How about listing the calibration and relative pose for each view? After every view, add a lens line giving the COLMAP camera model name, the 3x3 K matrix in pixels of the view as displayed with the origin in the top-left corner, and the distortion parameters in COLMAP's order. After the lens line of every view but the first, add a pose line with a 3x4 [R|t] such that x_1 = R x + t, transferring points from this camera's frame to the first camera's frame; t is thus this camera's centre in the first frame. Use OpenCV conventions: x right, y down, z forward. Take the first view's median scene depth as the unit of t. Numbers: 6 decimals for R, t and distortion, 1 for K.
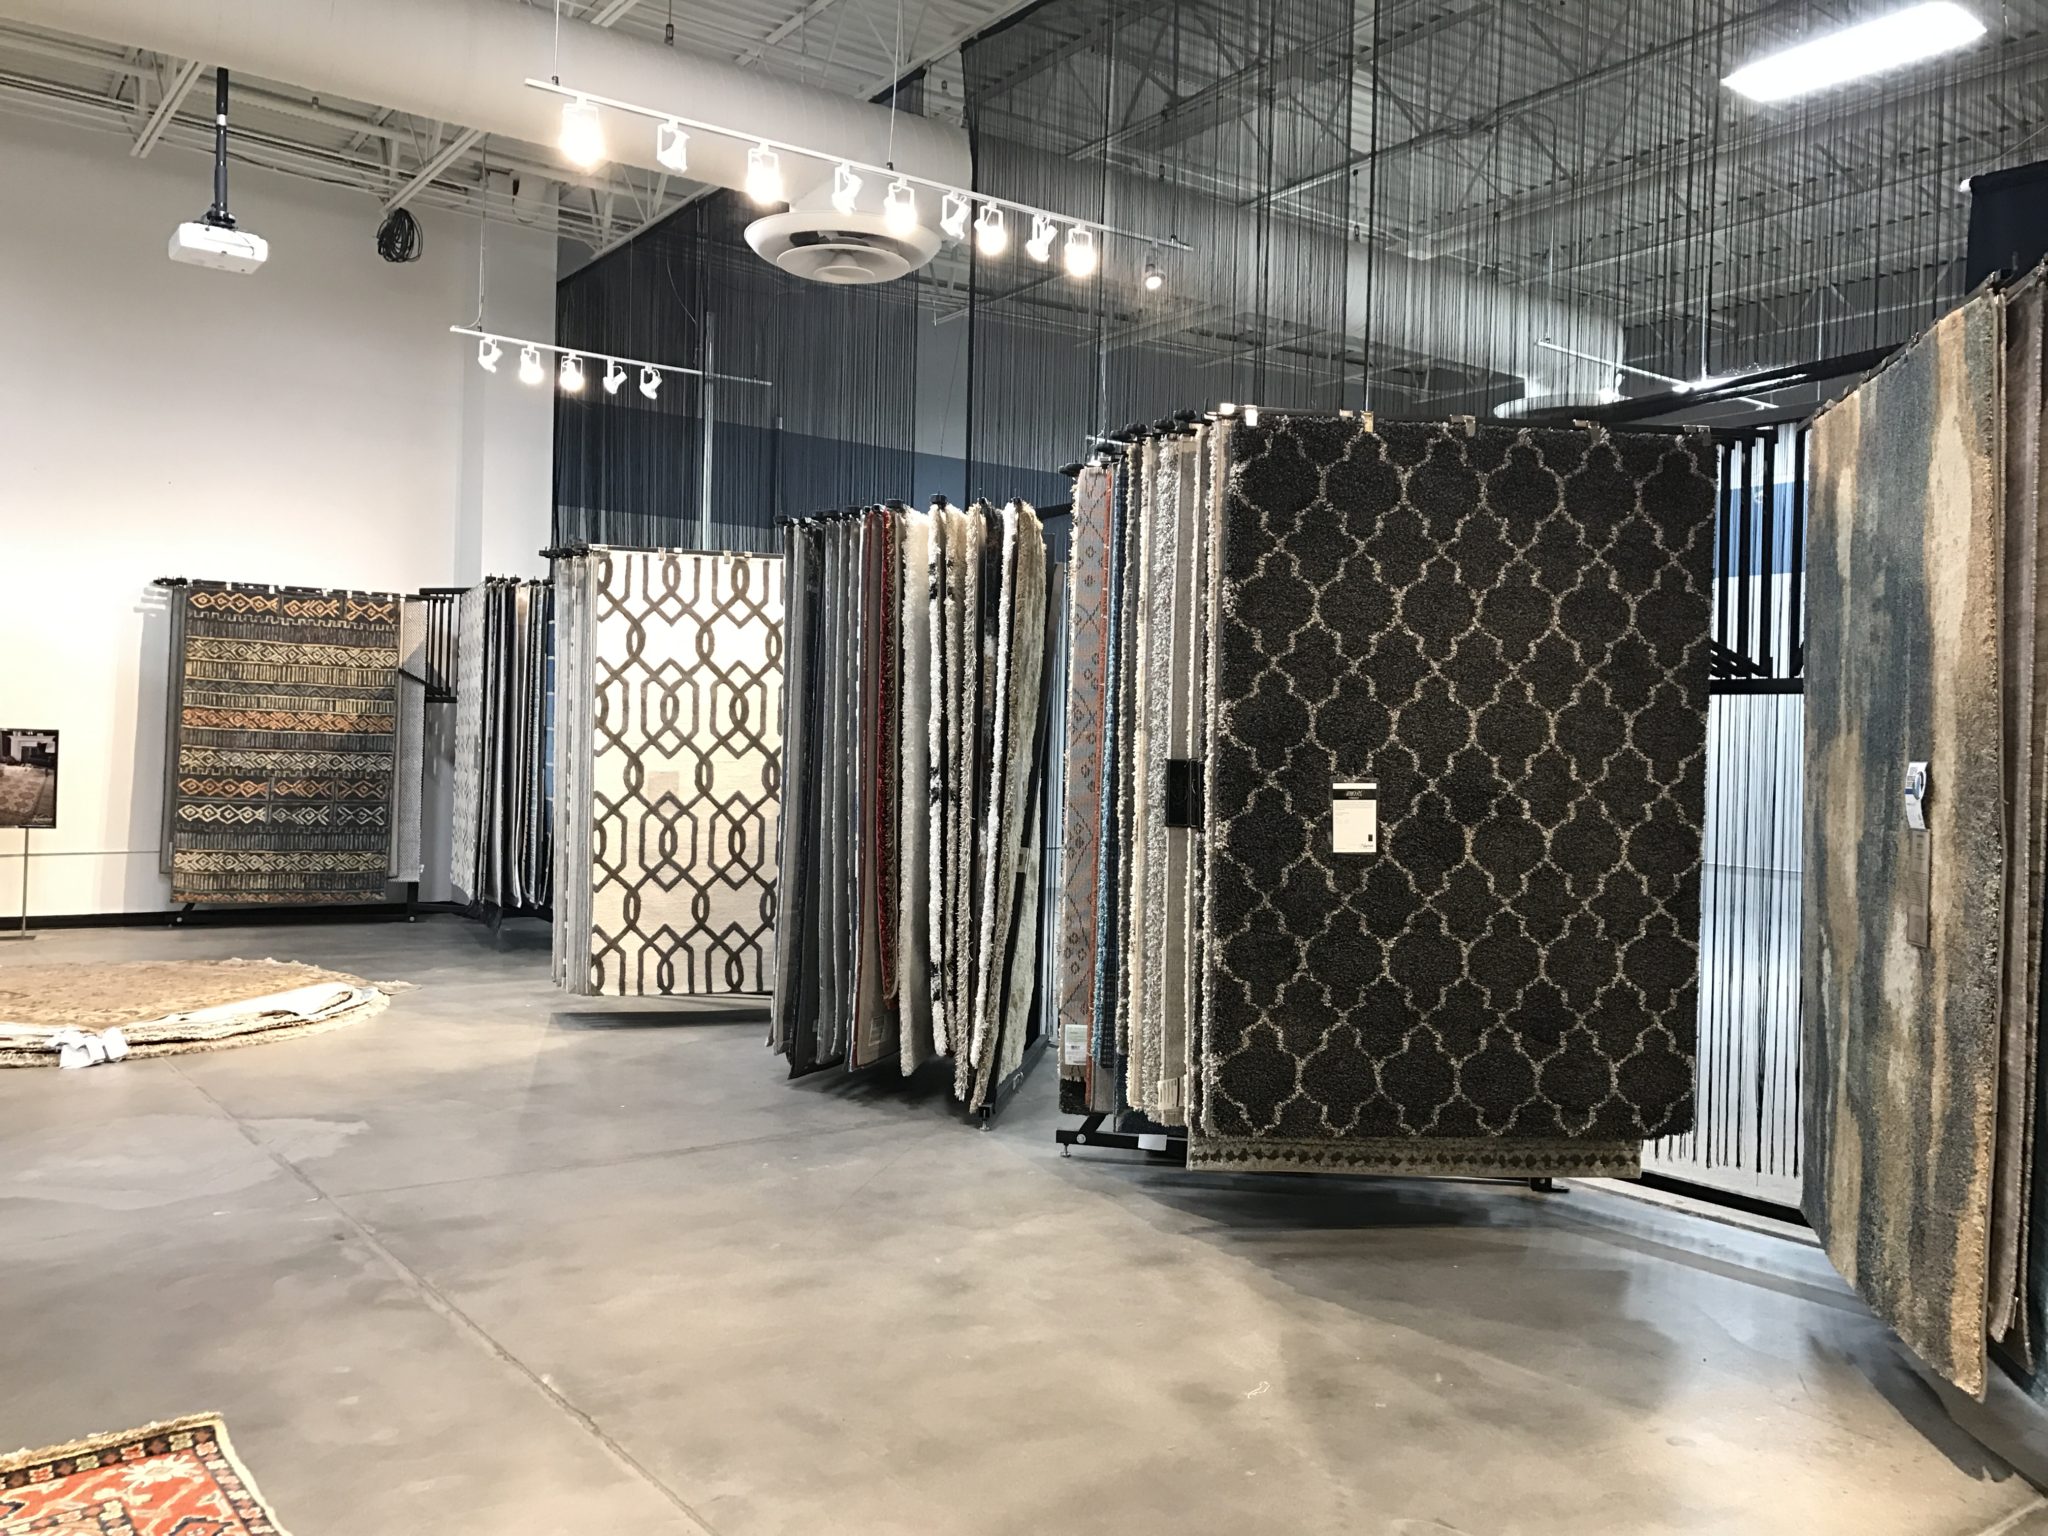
lens RADIAL K [[1654.3, 0, 1011.4], [0, 1654.3, 761.4], [0, 0, 1]] dist [0.028390, -0.037610]
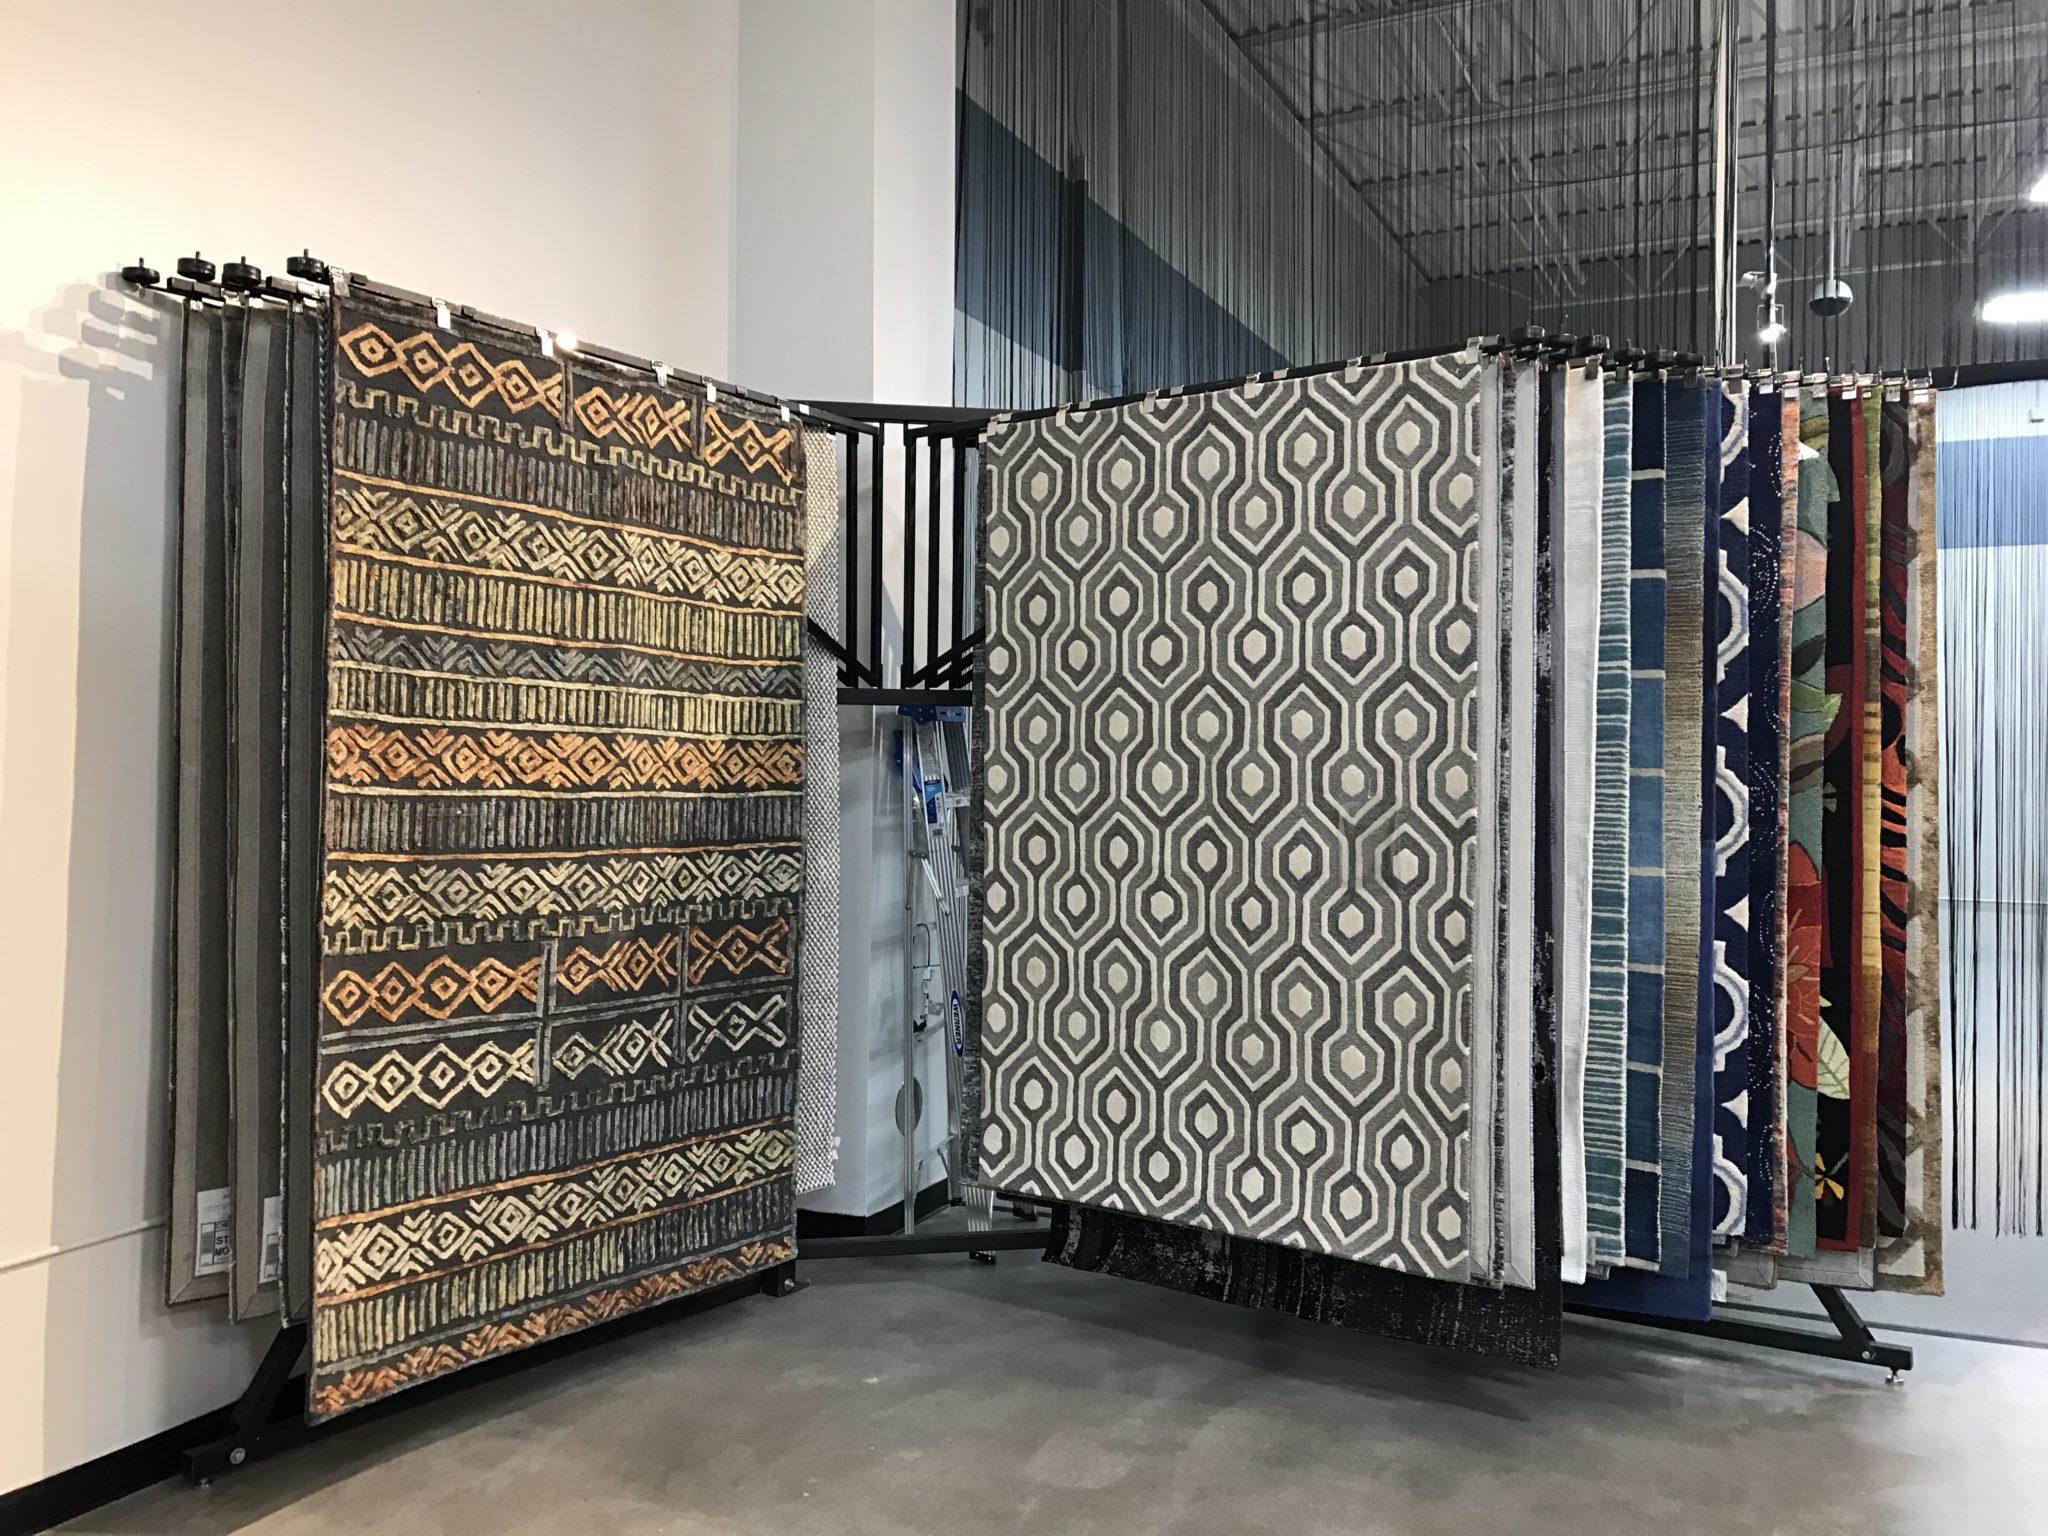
lens RADIAL K [[1654.3, 0, 1019.8], [0, 1654.3, 761.2], [0, 0, 1]] dist [0.028390, -0.037610]
pose [[0.874913, -0.020801, 0.483833, -0.518022], [0.023782, 0.999717, -0.000025, -0.022277], [-0.483696, 0.011529, 0.875160, 0.678545]]
